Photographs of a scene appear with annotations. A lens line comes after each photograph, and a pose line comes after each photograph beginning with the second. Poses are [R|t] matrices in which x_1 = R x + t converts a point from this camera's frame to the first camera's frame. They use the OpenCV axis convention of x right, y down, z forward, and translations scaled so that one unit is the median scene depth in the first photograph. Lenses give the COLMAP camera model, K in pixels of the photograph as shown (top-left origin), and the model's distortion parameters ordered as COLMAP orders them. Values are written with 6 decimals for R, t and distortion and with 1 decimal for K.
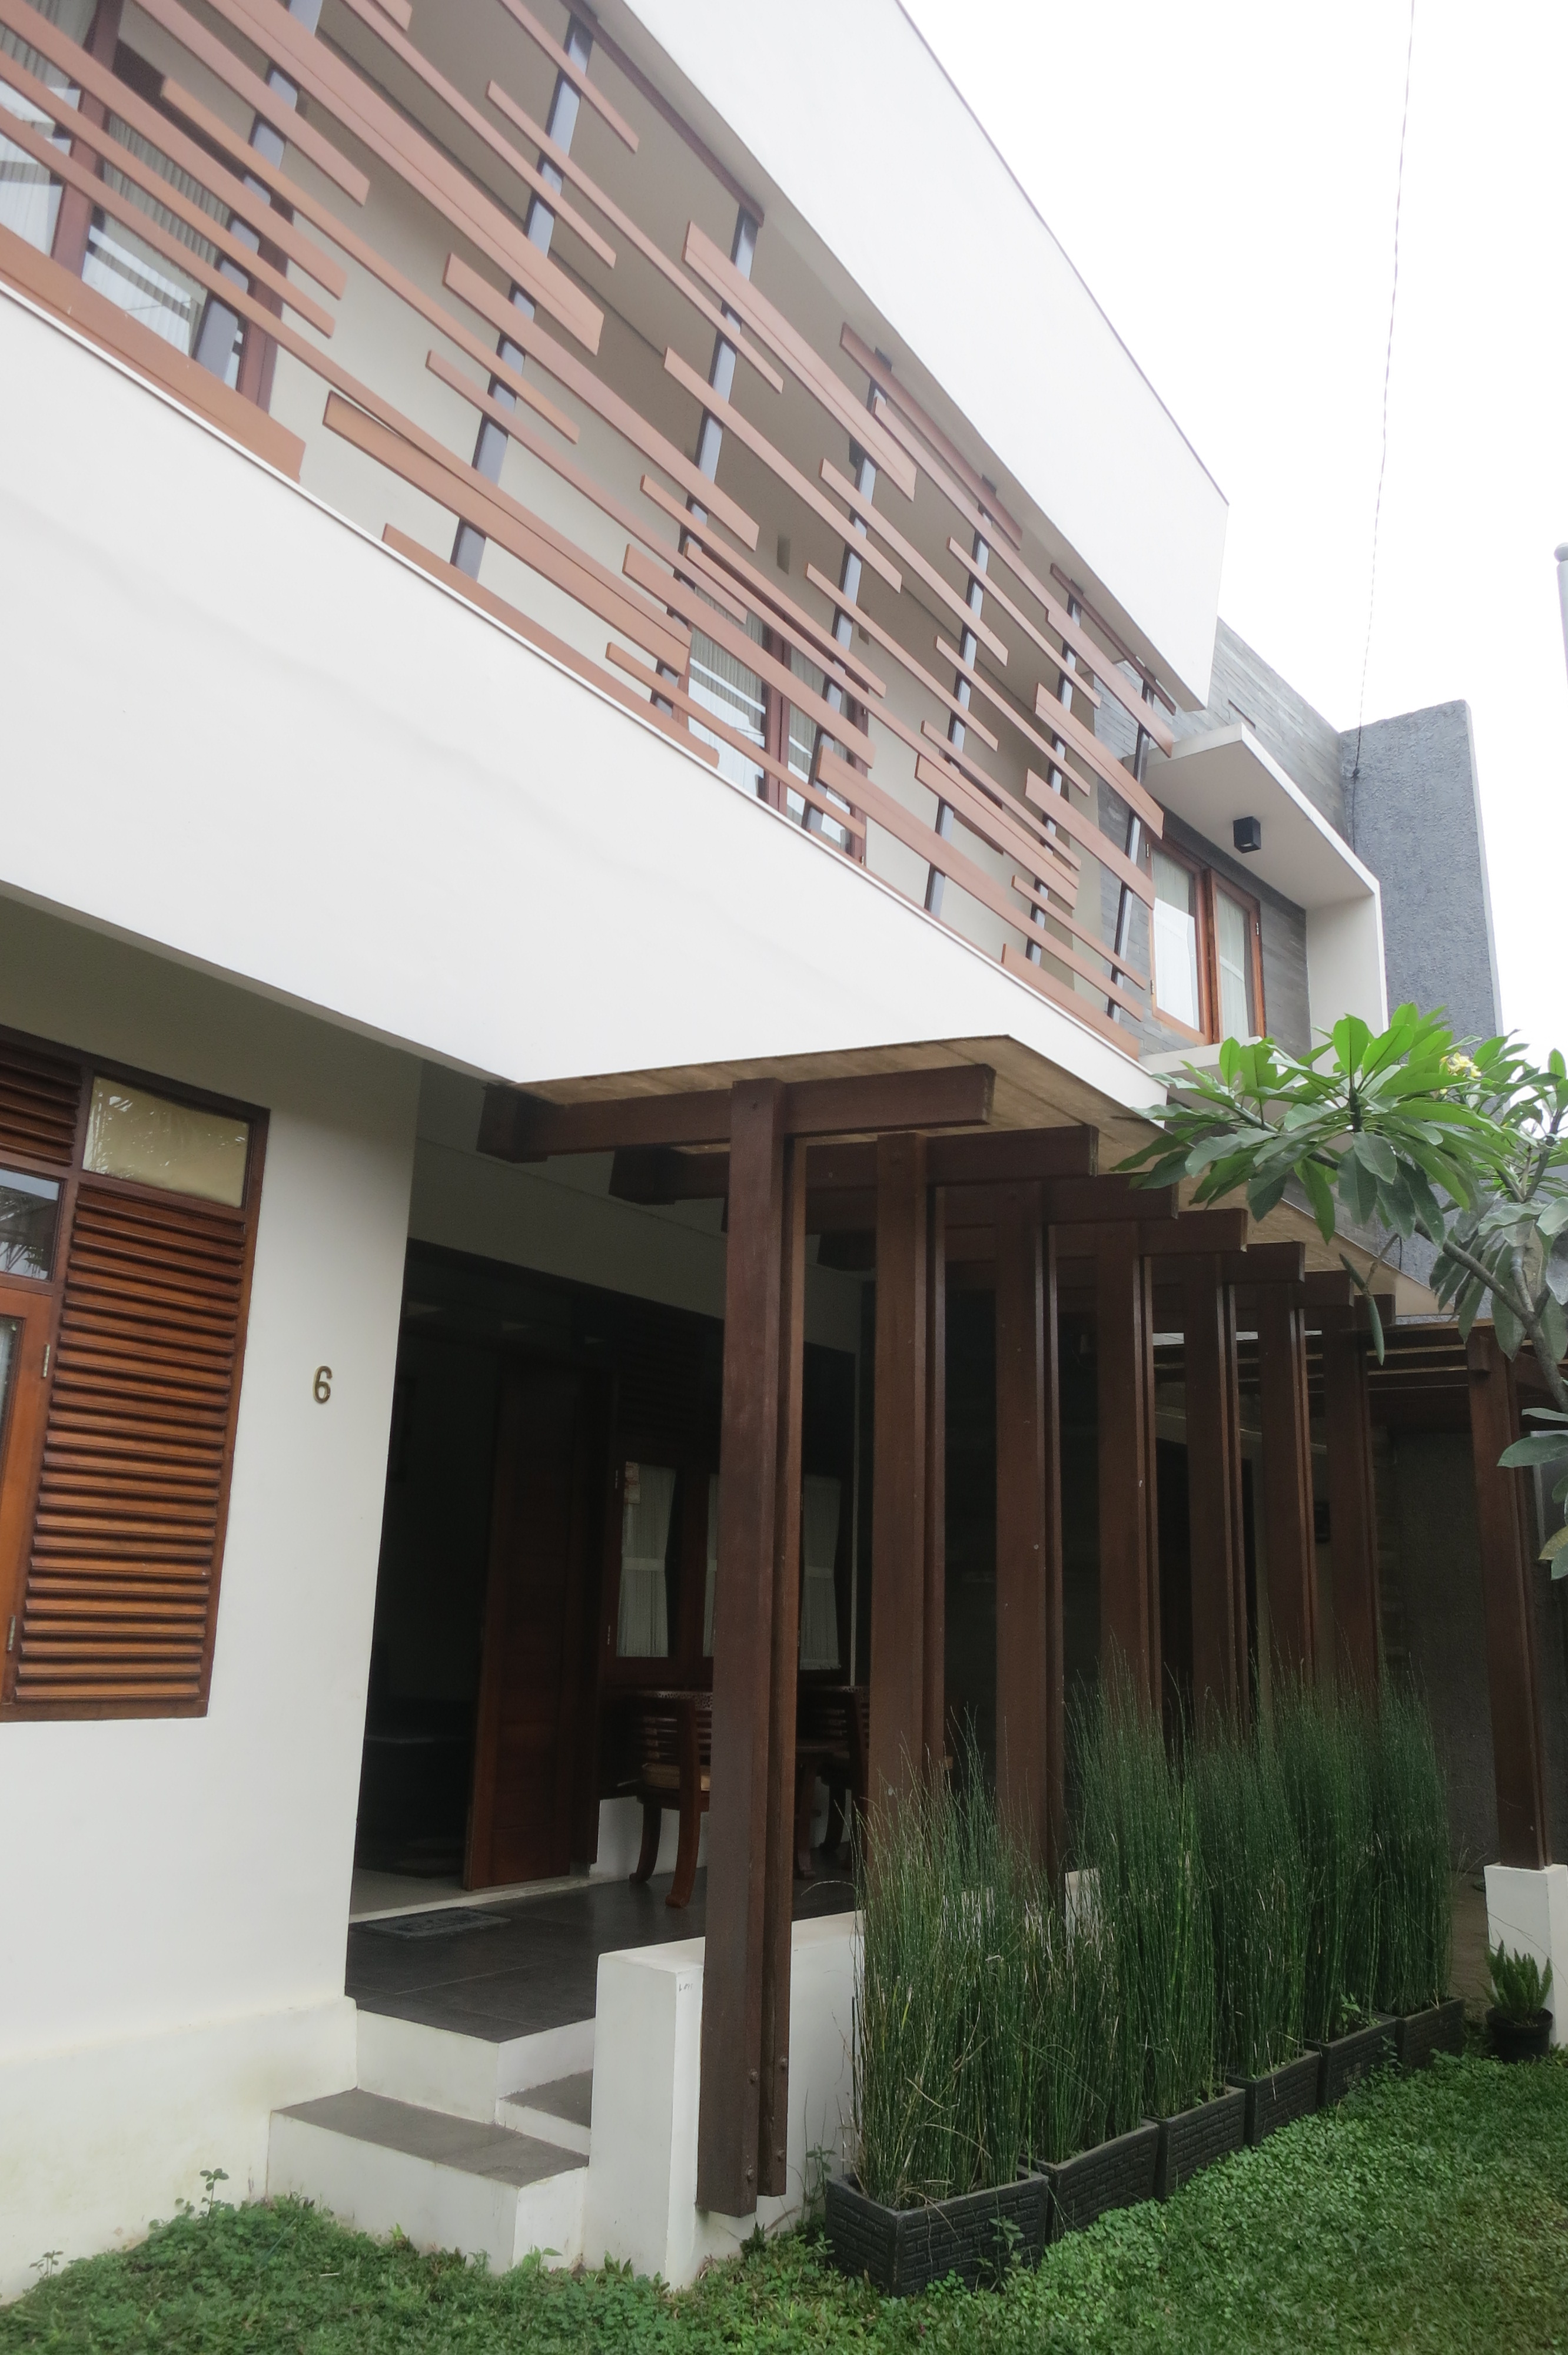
lens RADIAL K [[1679.5, 0, 789.6], [0, 1679.5, 1198.4], [0, 0, 1]] dist [-0.035294, -0.006326]
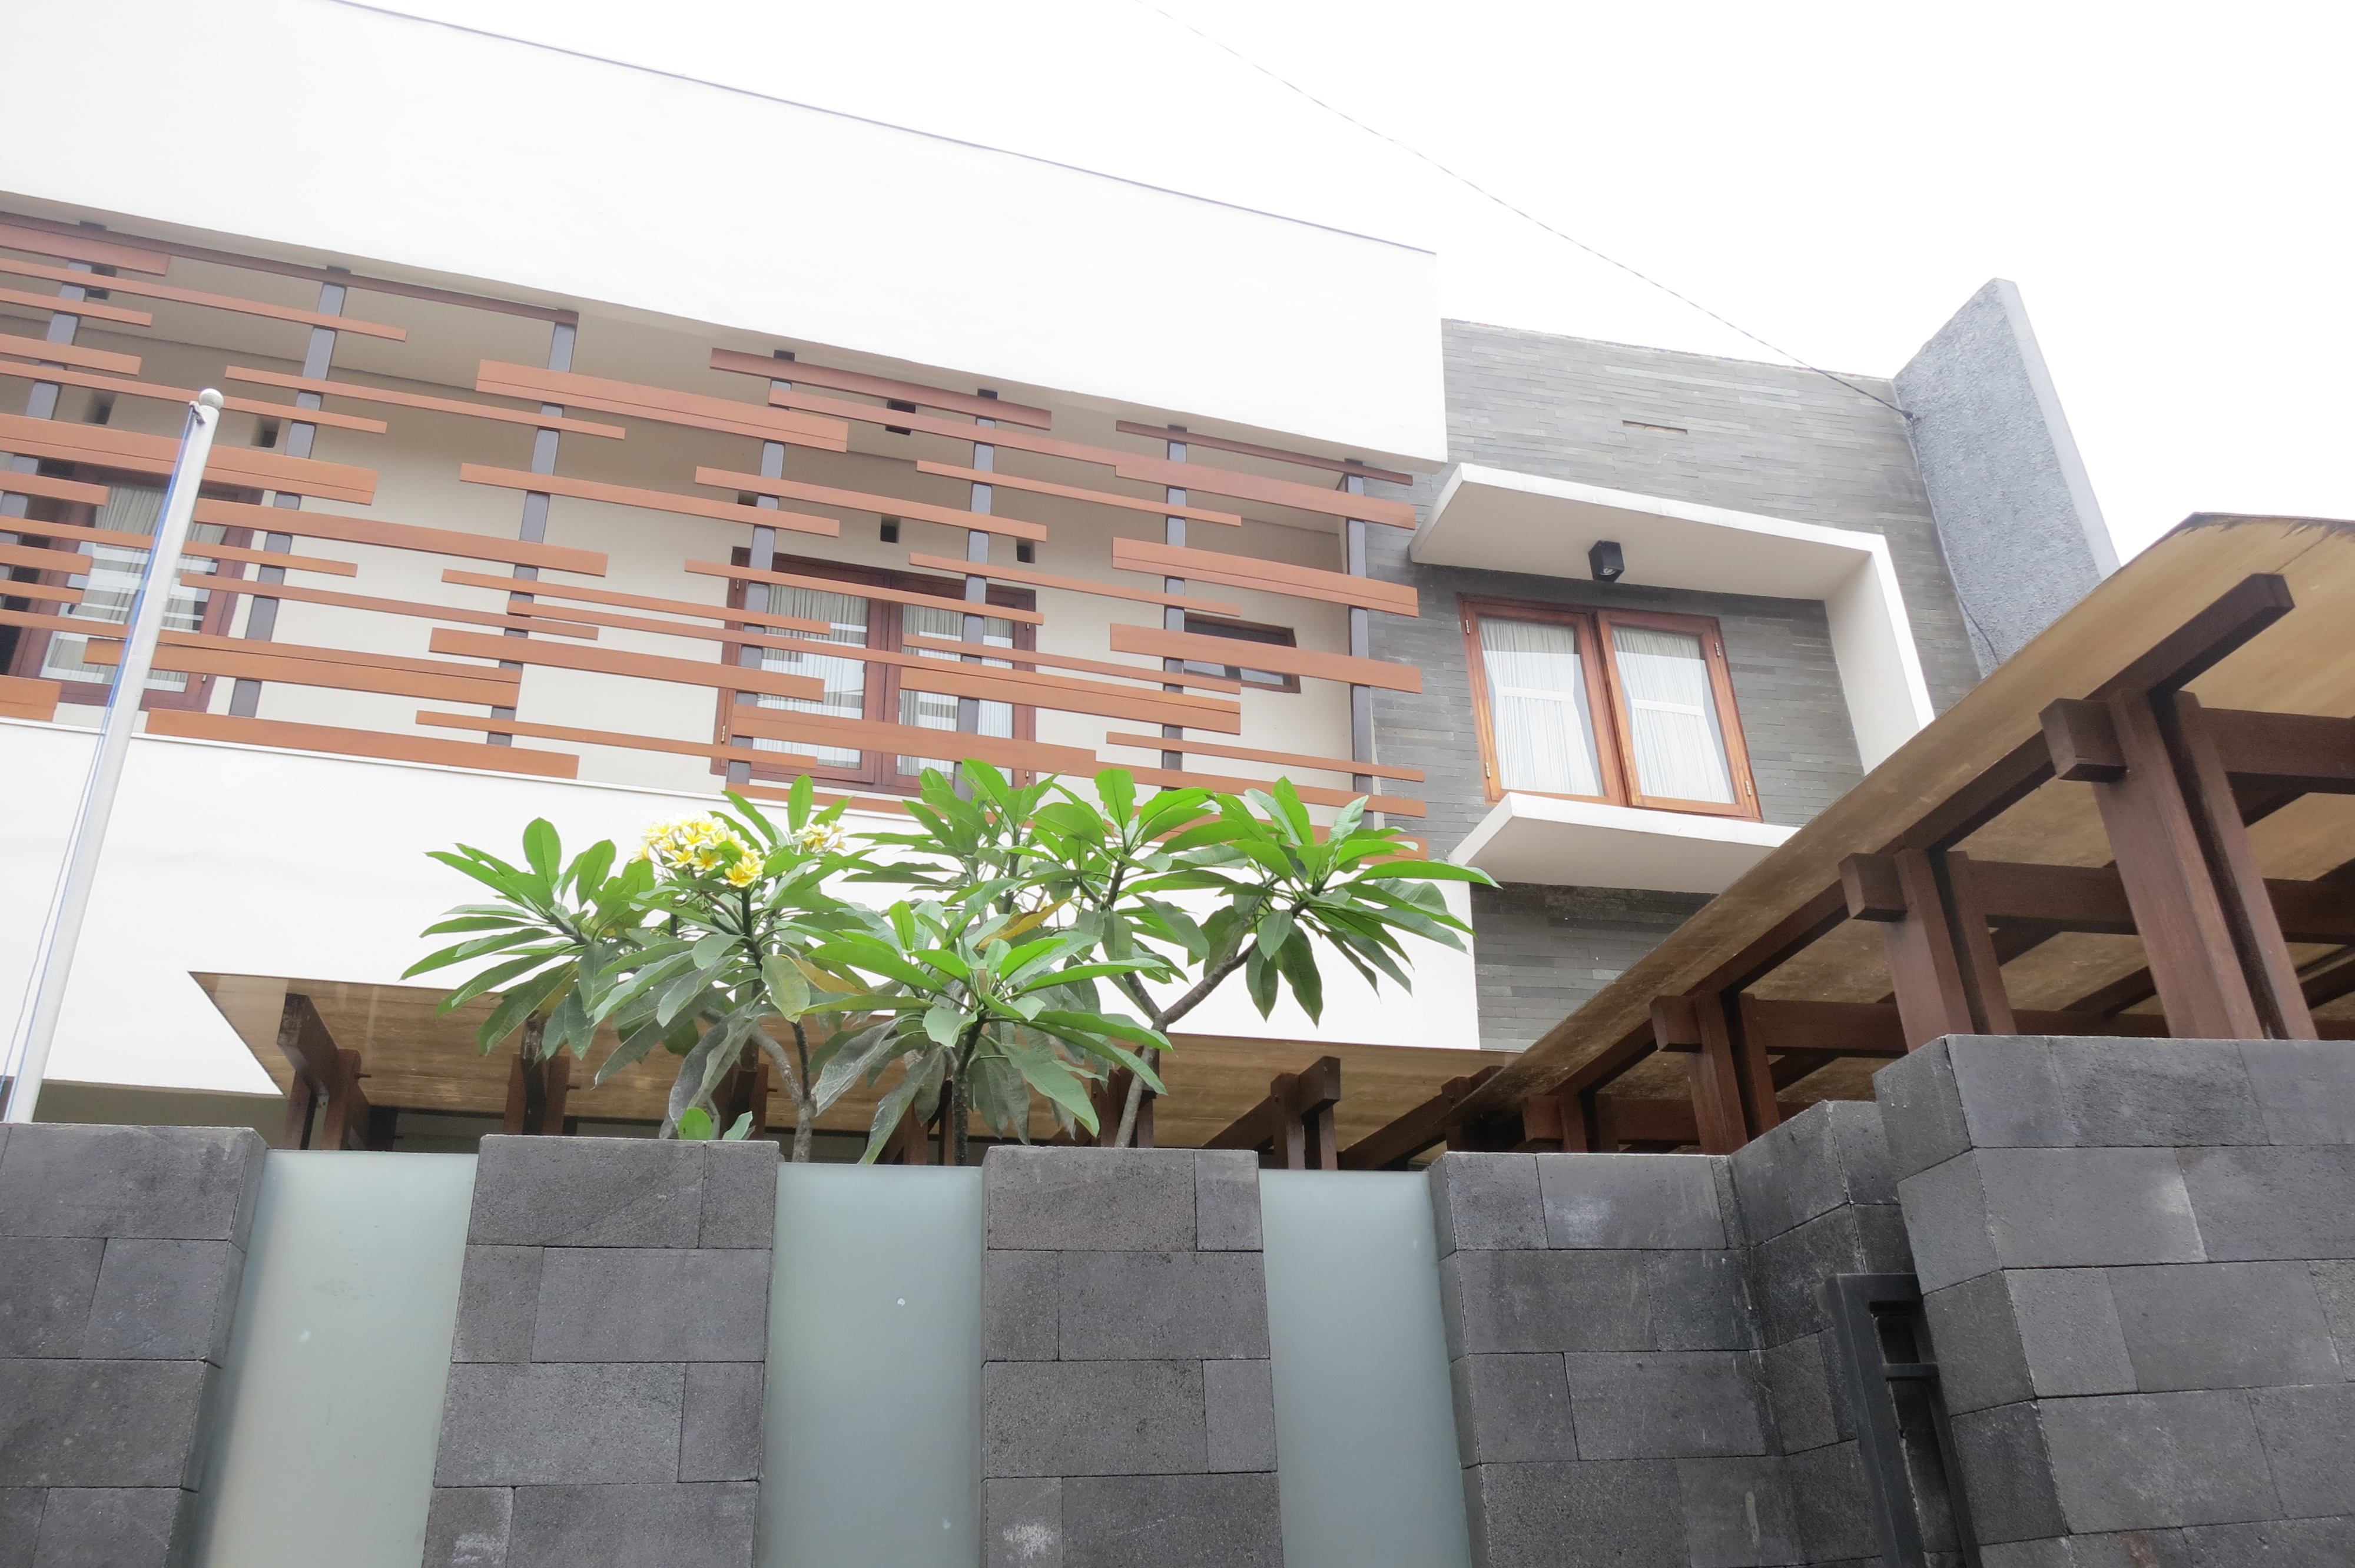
lens RADIAL K [[1679.5, 0, 1188.5], [0, 1679.5, 782.4], [0, 0, 1]] dist [-0.035294, -0.006326]
pose [[0.798832, -0.322650, -0.507705, 0.652867], [0.201605, 0.938774, -0.279389, 0.113375], [0.566765, 0.120829, 0.814971, 0.243441]]
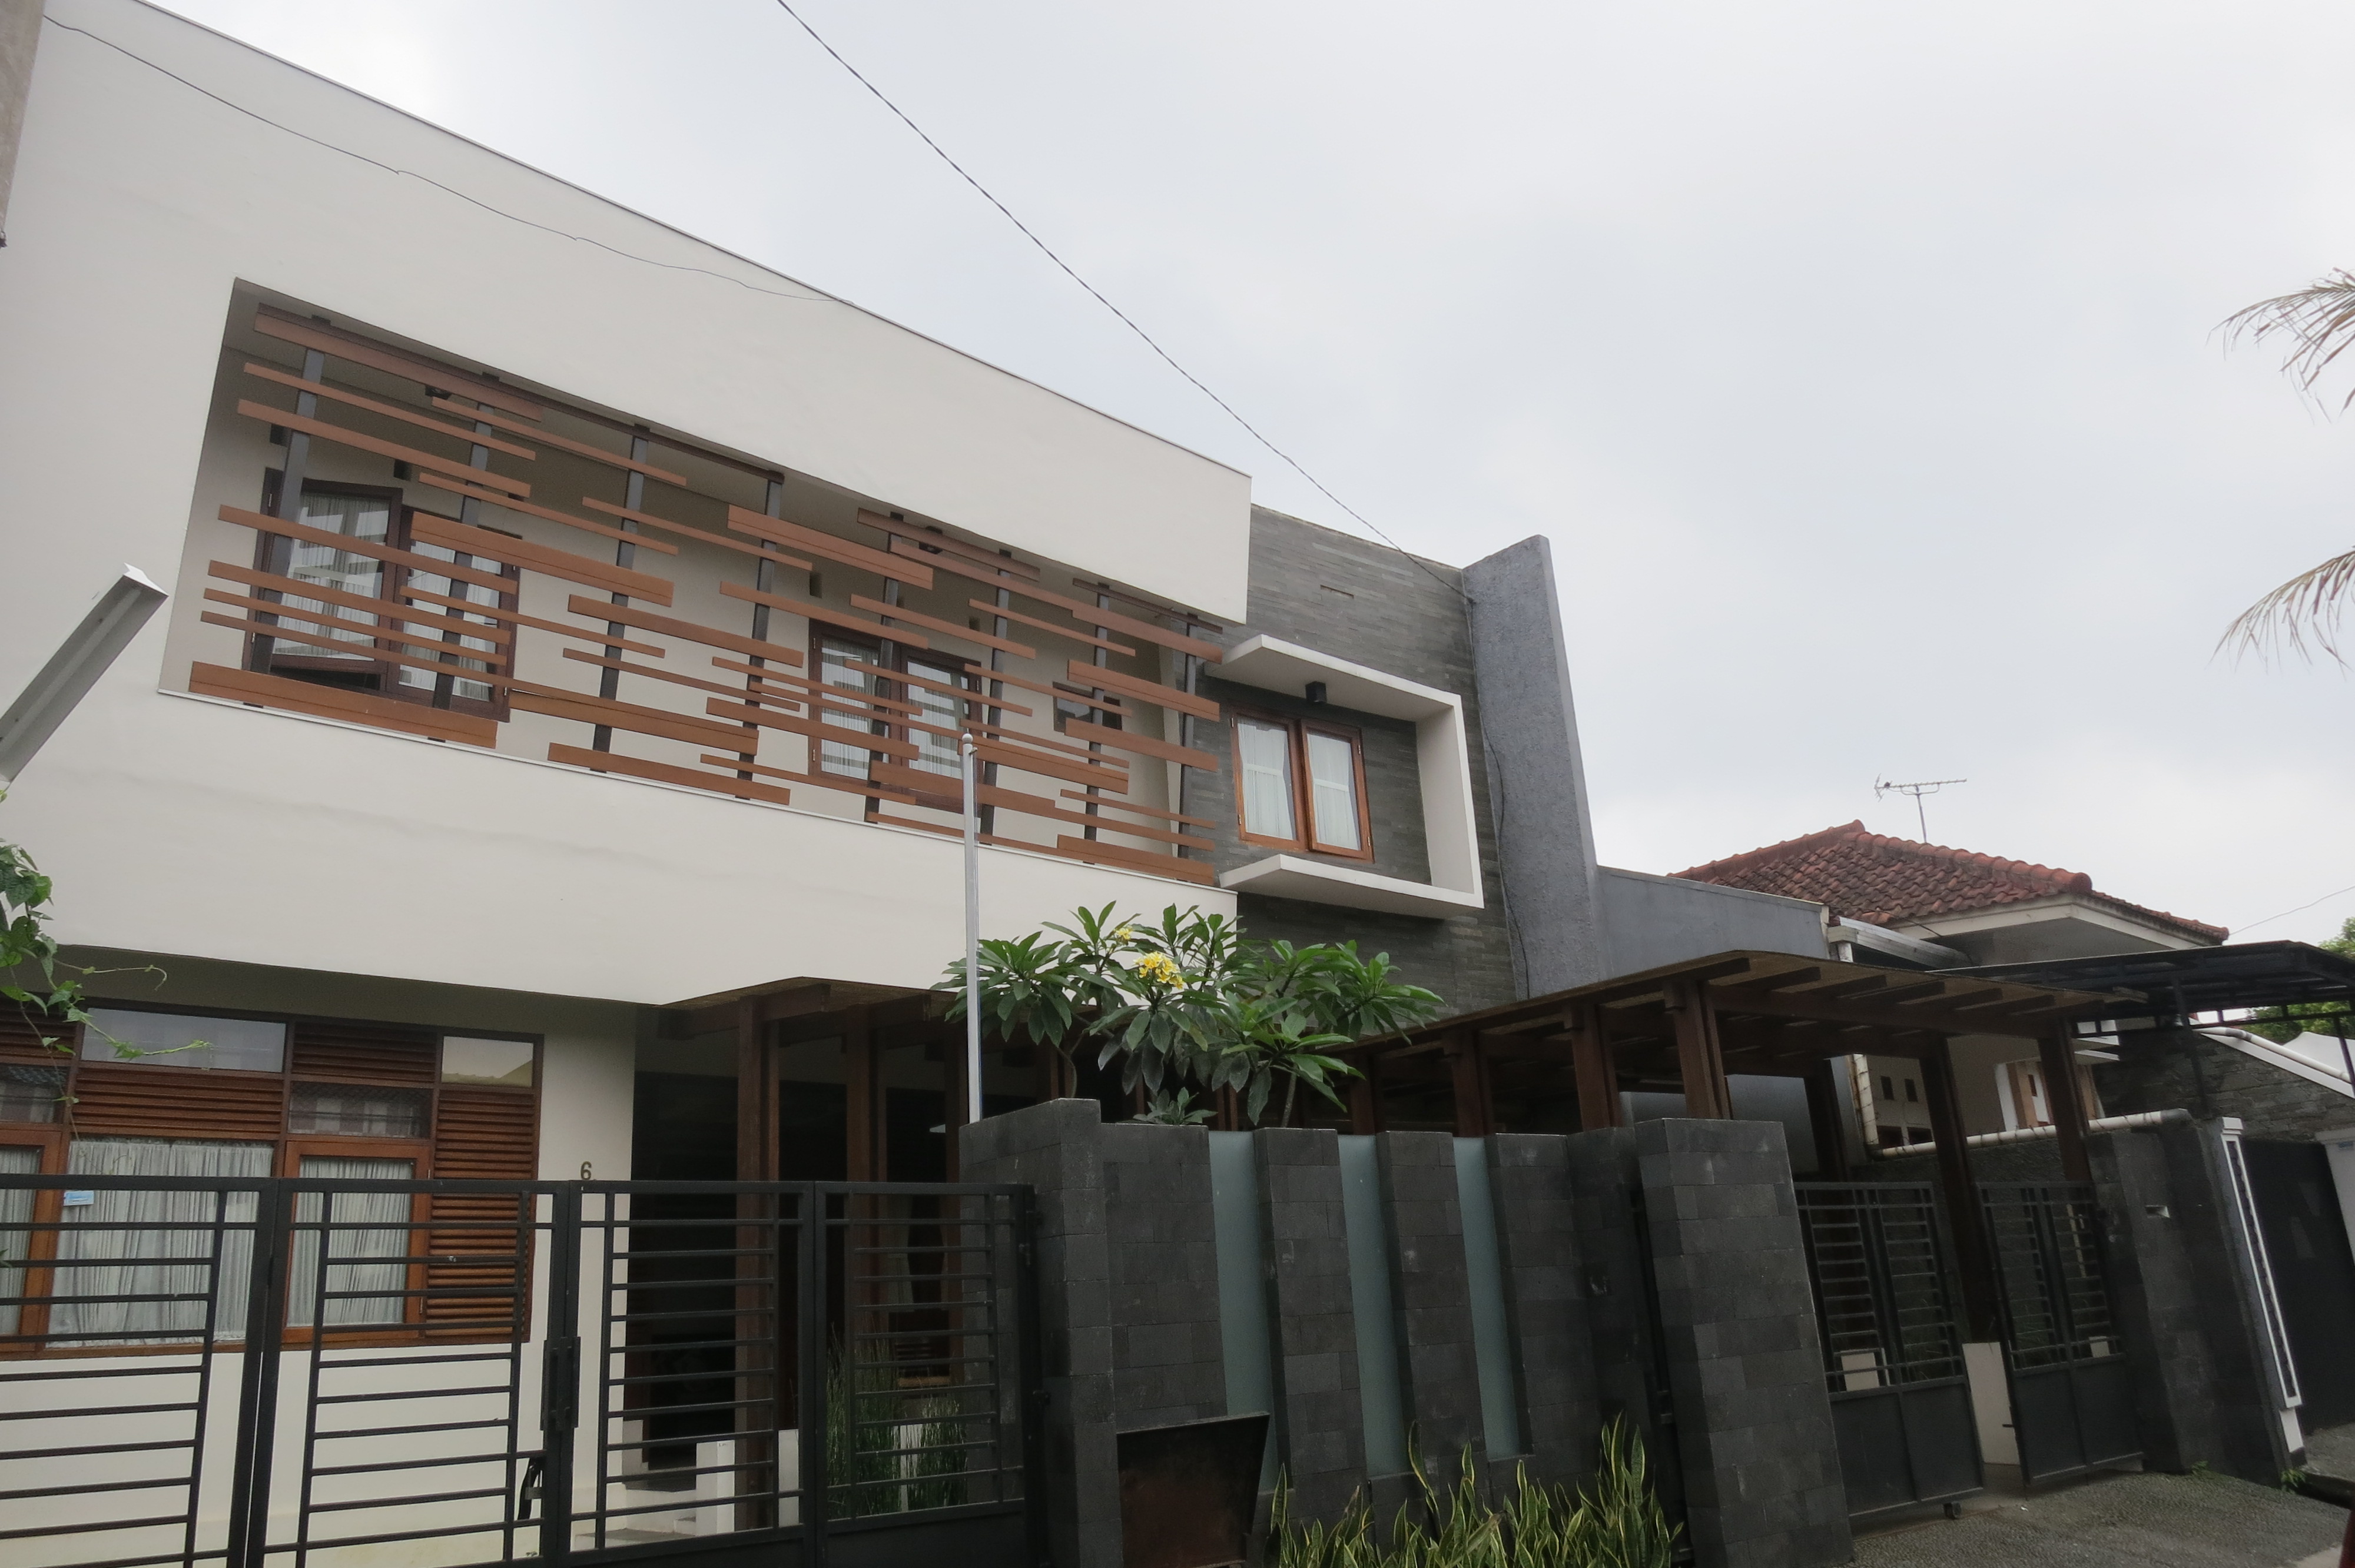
lens RADIAL K [[1679.5, 0, 1174.8], [0, 1679.5, 777.8], [0, 0, 1]] dist [-0.035294, -0.006326]
pose [[0.973842, -0.141992, -0.177399, 0.515800], [0.128761, 0.988107, -0.084054, -0.058618], [0.187224, 0.059014, 0.980543, -0.510236]]
